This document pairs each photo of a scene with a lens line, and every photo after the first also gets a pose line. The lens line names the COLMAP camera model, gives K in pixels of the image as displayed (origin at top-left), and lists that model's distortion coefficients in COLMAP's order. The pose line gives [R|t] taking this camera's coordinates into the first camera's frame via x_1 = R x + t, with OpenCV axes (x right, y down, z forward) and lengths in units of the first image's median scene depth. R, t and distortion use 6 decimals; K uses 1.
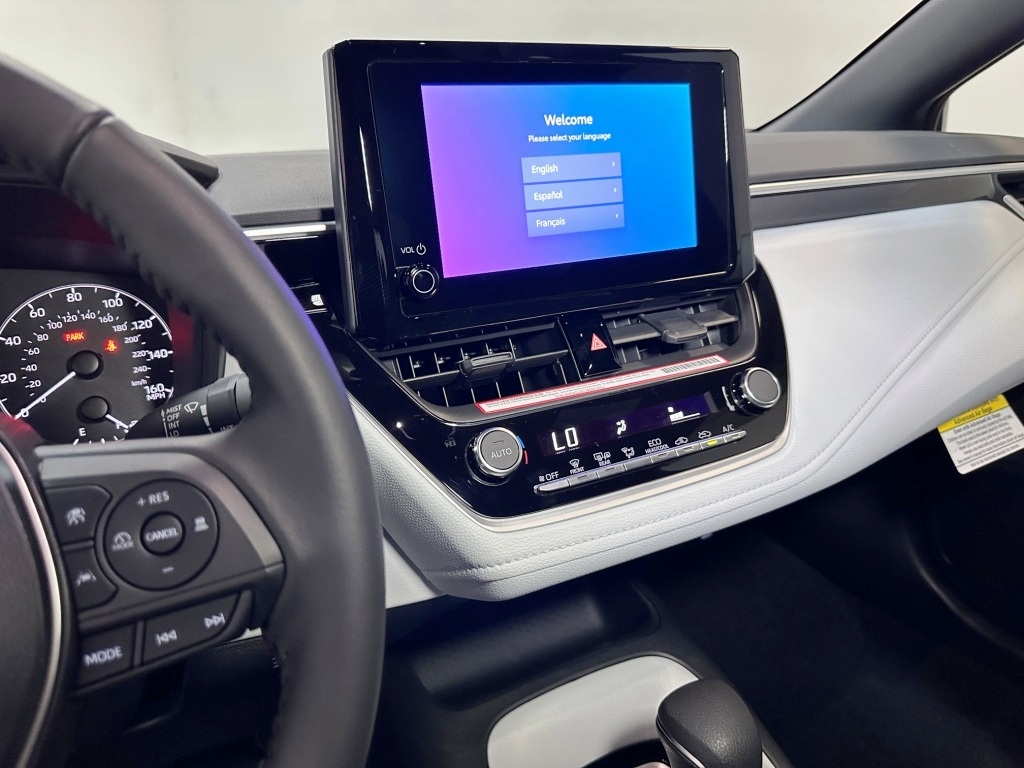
lens RADIAL K [[736.3, 0, 512.0], [0, 736.3, 384.0], [0, 0, 1]] dist [0.099967, -0.175102]
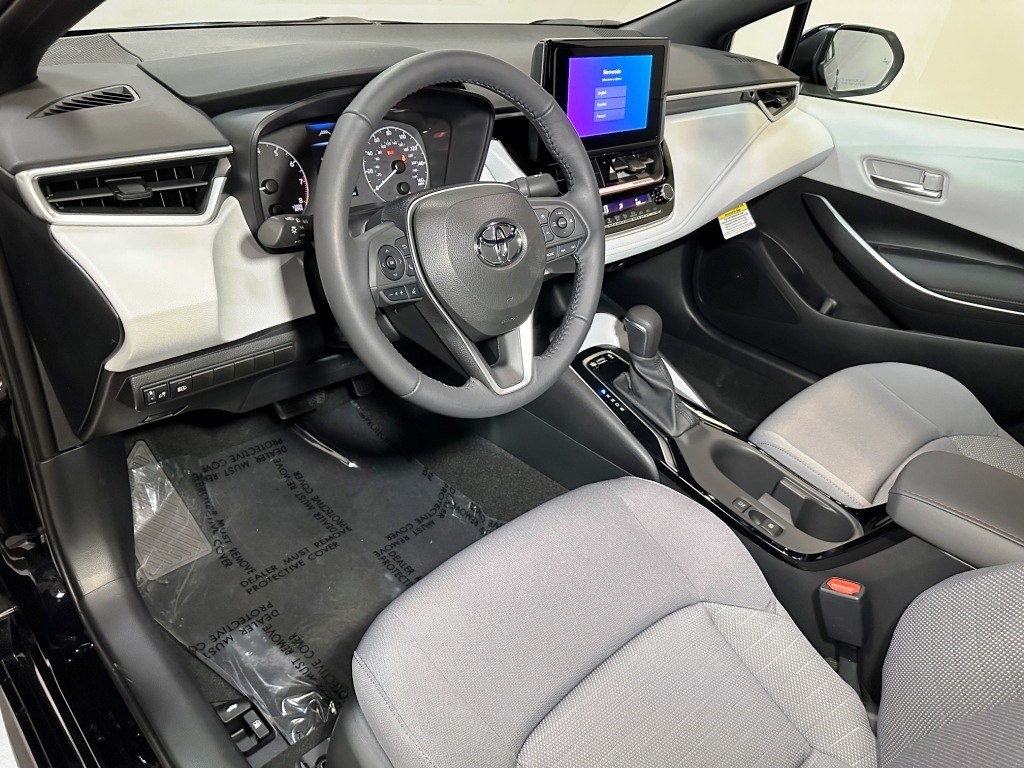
lens RADIAL K [[736.3, 0, 512.0], [0, 736.3, 384.0], [0, 0, 1]] dist [0.099967, -0.175102]
pose [[0.947780, -0.033134, 0.317200, -0.941455], [-0.045382, 0.970456, 0.236971, 0.059398], [-0.315681, -0.238992, 0.918275, -1.227546]]
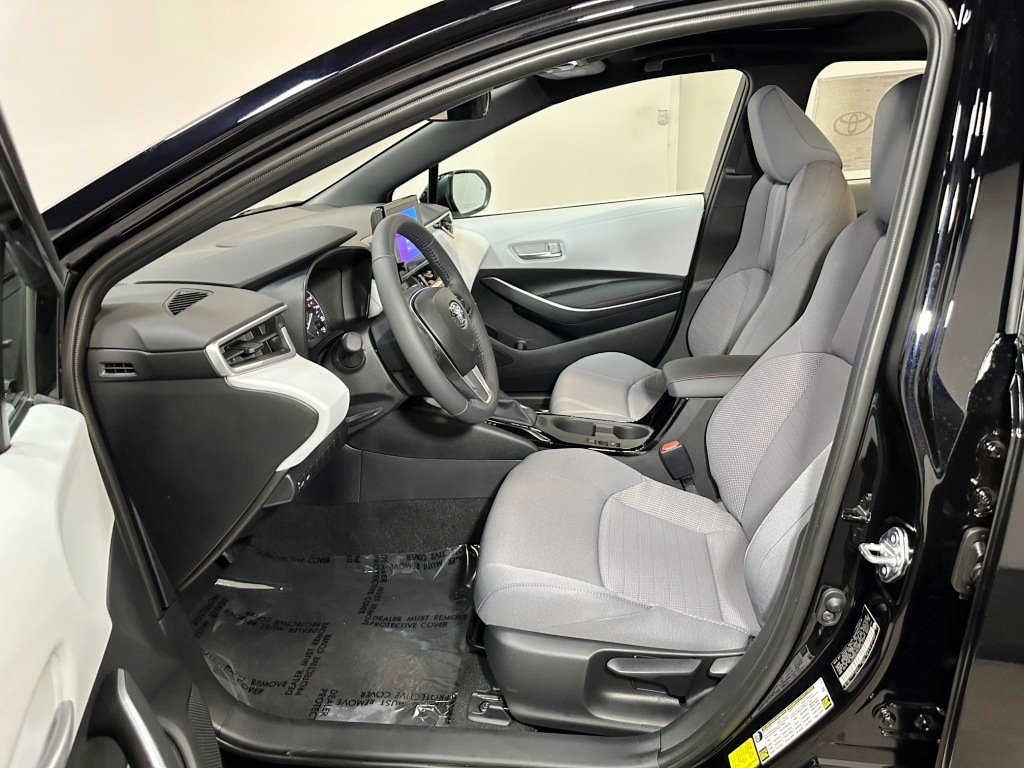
lens RADIAL K [[736.3, 0, 512.0], [0, 736.3, 384.0], [0, 0, 1]] dist [0.099967, -0.175102]
pose [[0.564454, -0.252460, 0.785911, -2.469778], [0.278142, 0.954576, 0.106874, 0.157417], [-0.777193, 0.158269, 0.609034, -1.375563]]
